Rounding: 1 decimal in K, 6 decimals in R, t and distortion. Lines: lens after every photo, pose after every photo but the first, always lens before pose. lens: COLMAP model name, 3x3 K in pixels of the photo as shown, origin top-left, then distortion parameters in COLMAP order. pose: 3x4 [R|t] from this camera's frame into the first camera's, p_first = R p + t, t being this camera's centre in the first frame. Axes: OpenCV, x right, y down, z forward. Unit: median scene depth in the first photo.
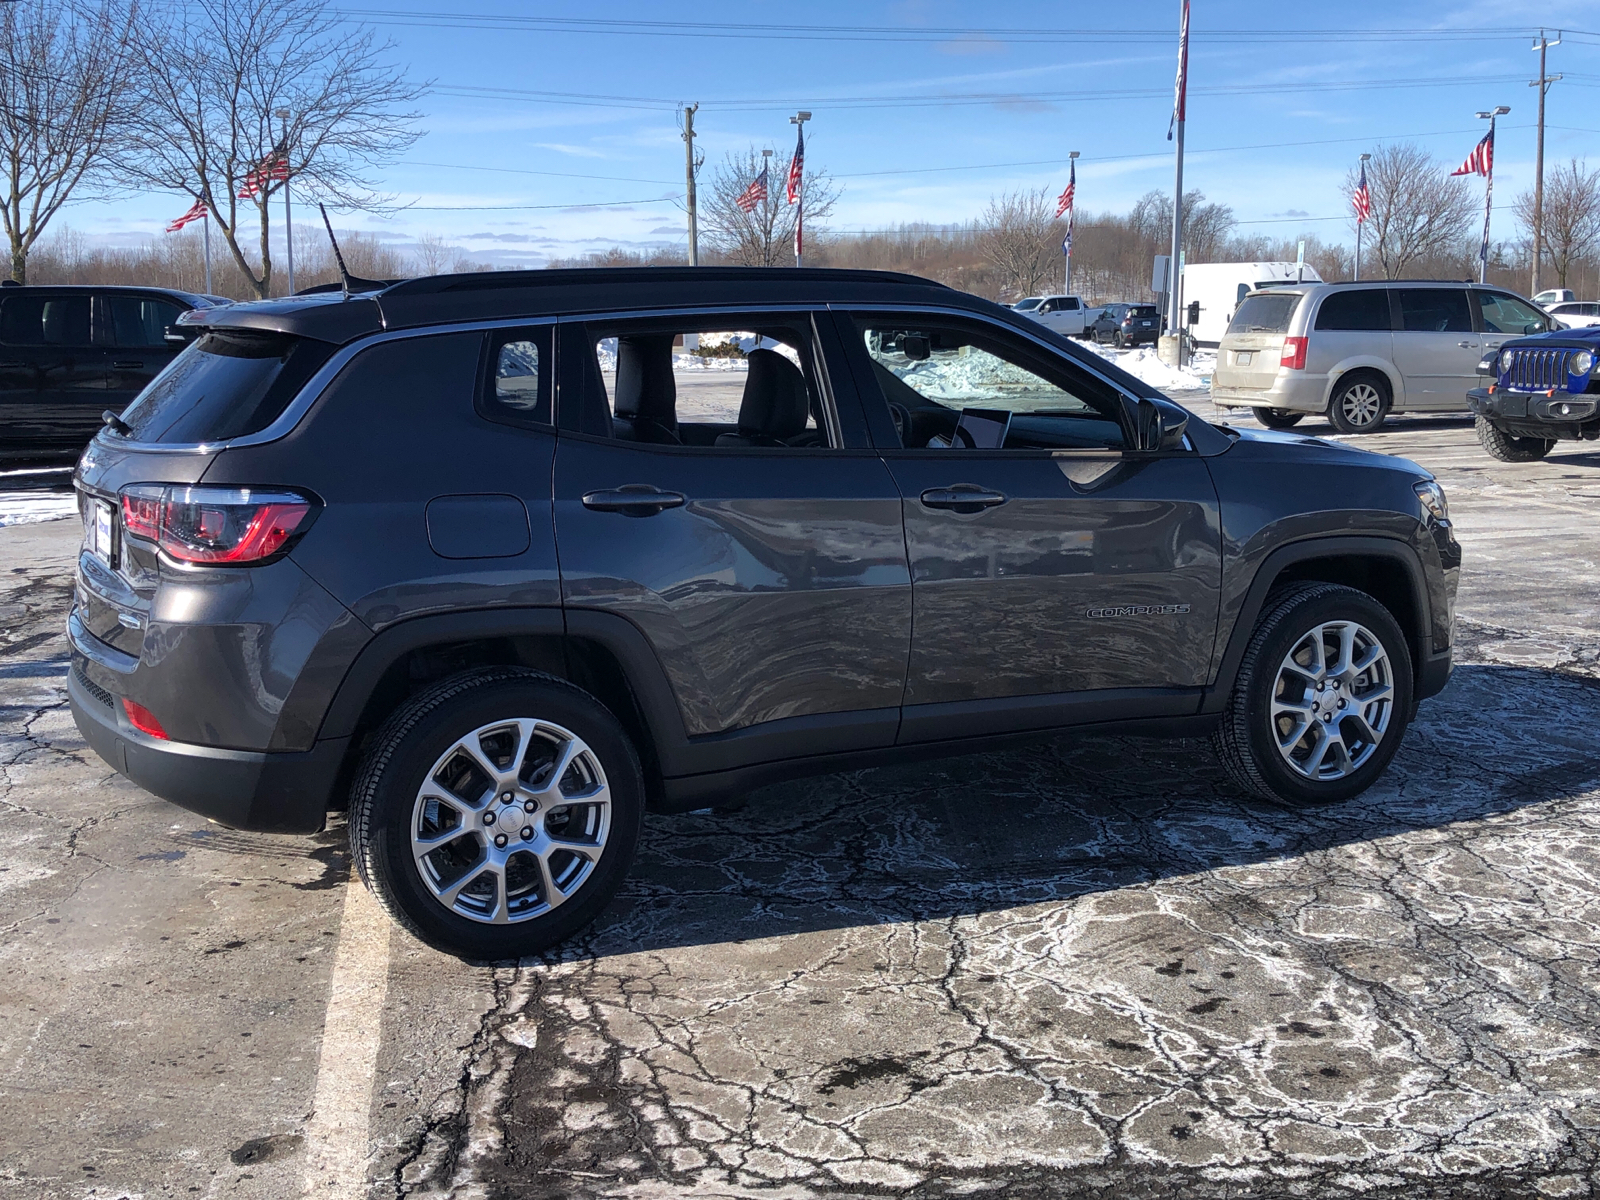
lens RADIAL K [[1778.1, 0, 795.2], [0, 1778.1, 562.3], [0, 0, 1]] dist [0.115759, -0.338984]
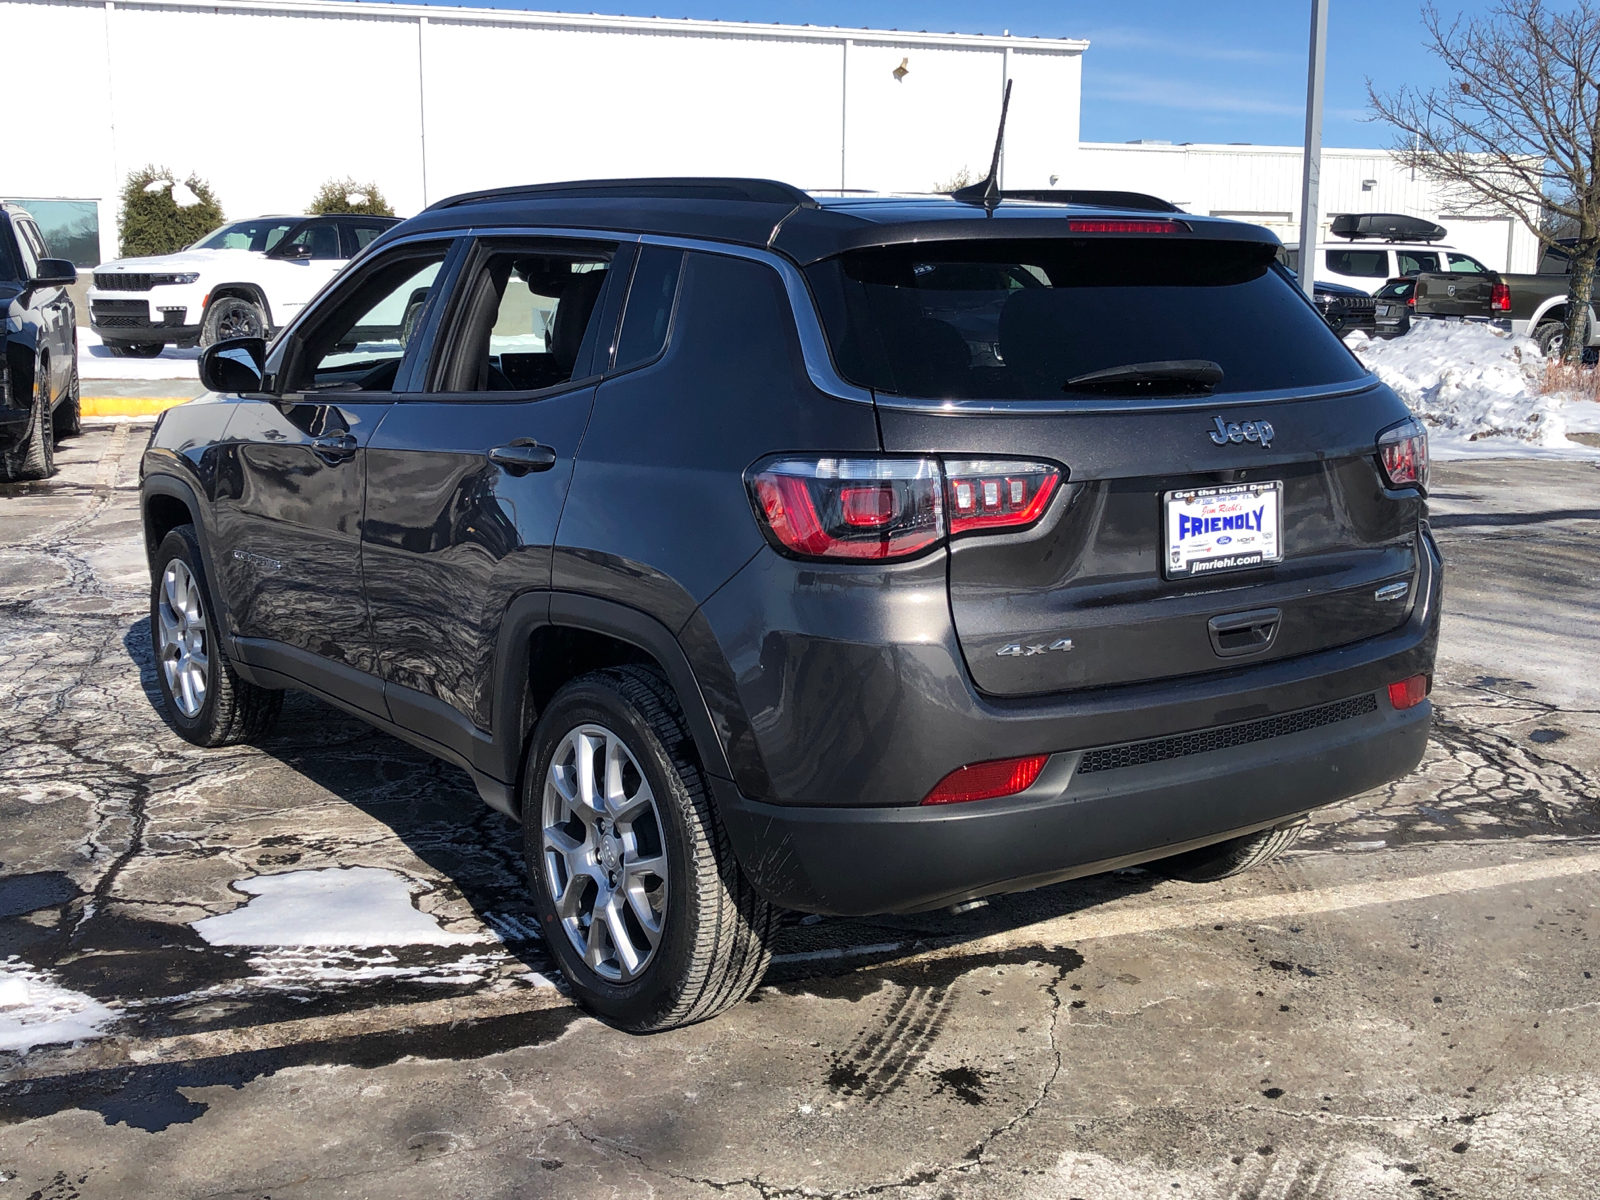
lens RADIAL K [[1778.1, 0, 795.2], [0, 1778.1, 562.3], [0, 0, 1]] dist [0.115759, -0.338984]
pose [[-0.124563, -0.145266, 0.981520, -1.119042], [0.136274, 0.977345, 0.161943, -0.149387], [-0.982809, 0.153927, -0.101945, 1.310224]]
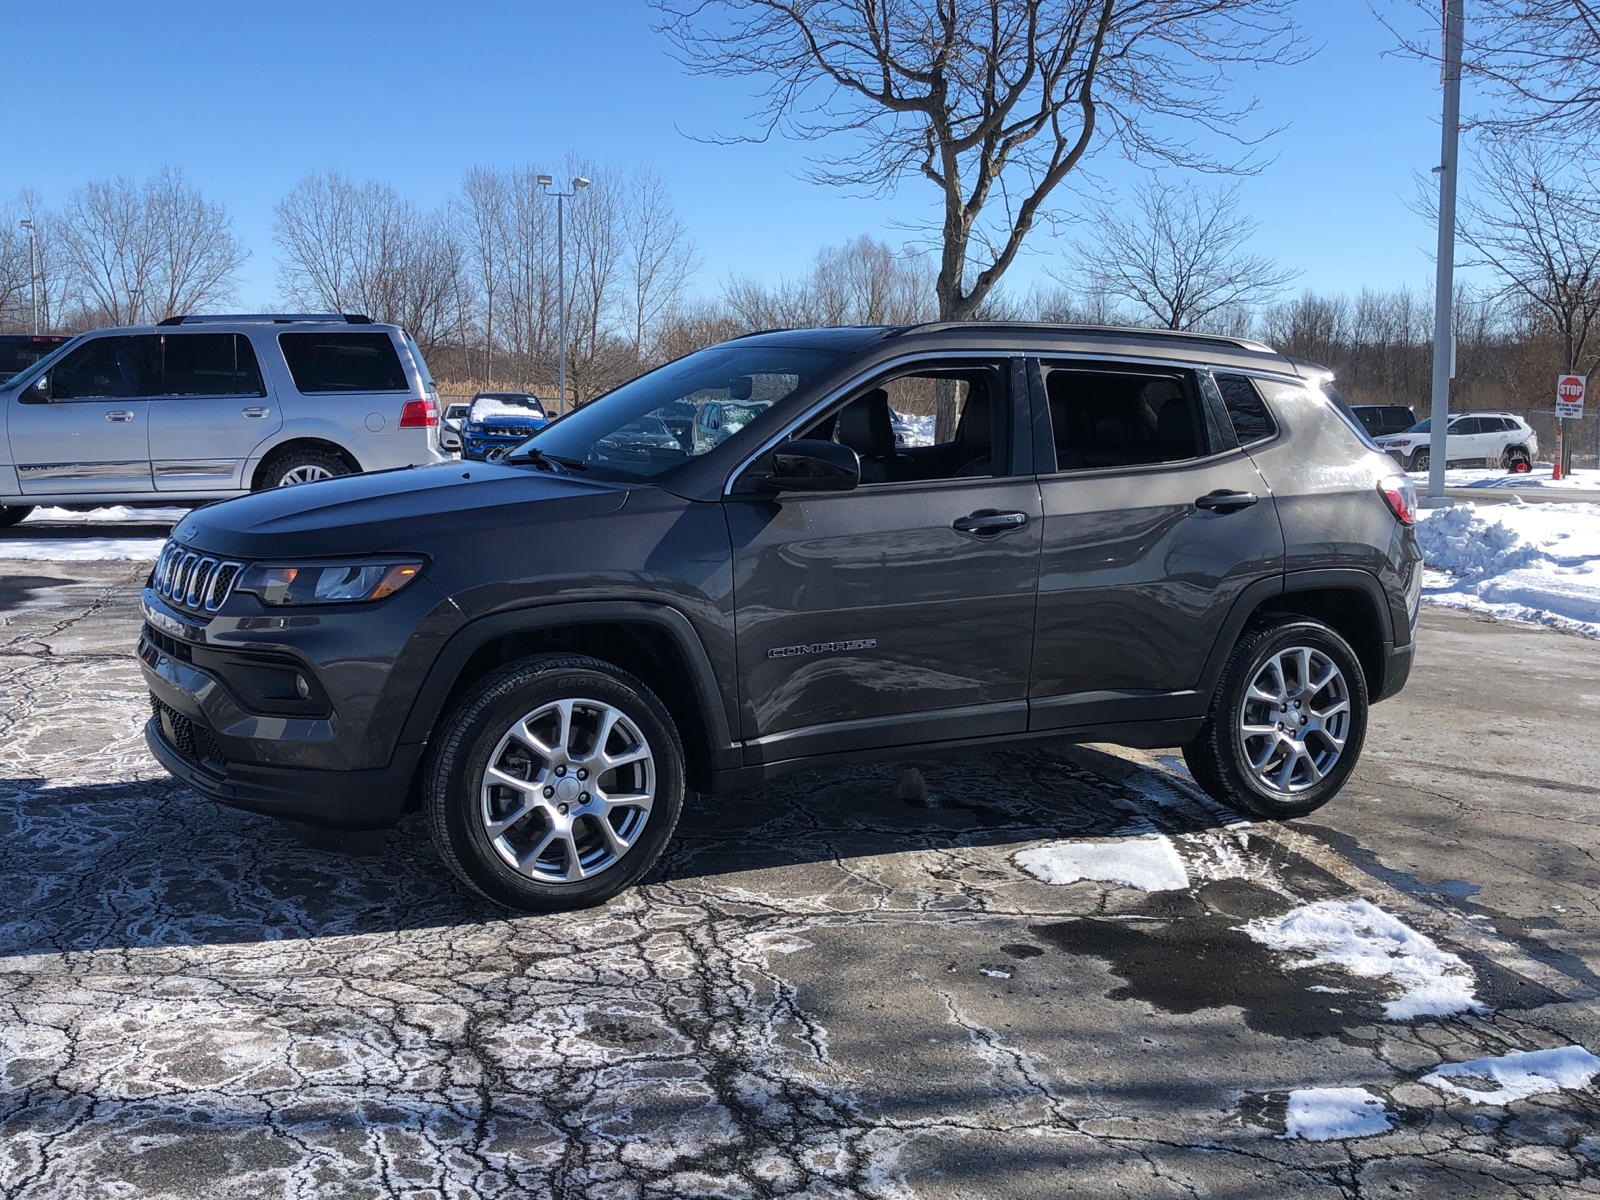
lens RADIAL K [[1778.1, 0, 795.2], [0, 1778.1, 562.3], [0, 0, 1]] dist [0.115759, -0.338984]
pose [[-0.999825, -0.009224, -0.016263, 0.069893], [-0.012678, 0.973783, 0.227125, -0.336506], [0.013742, 0.227291, -0.973730, 2.660265]]
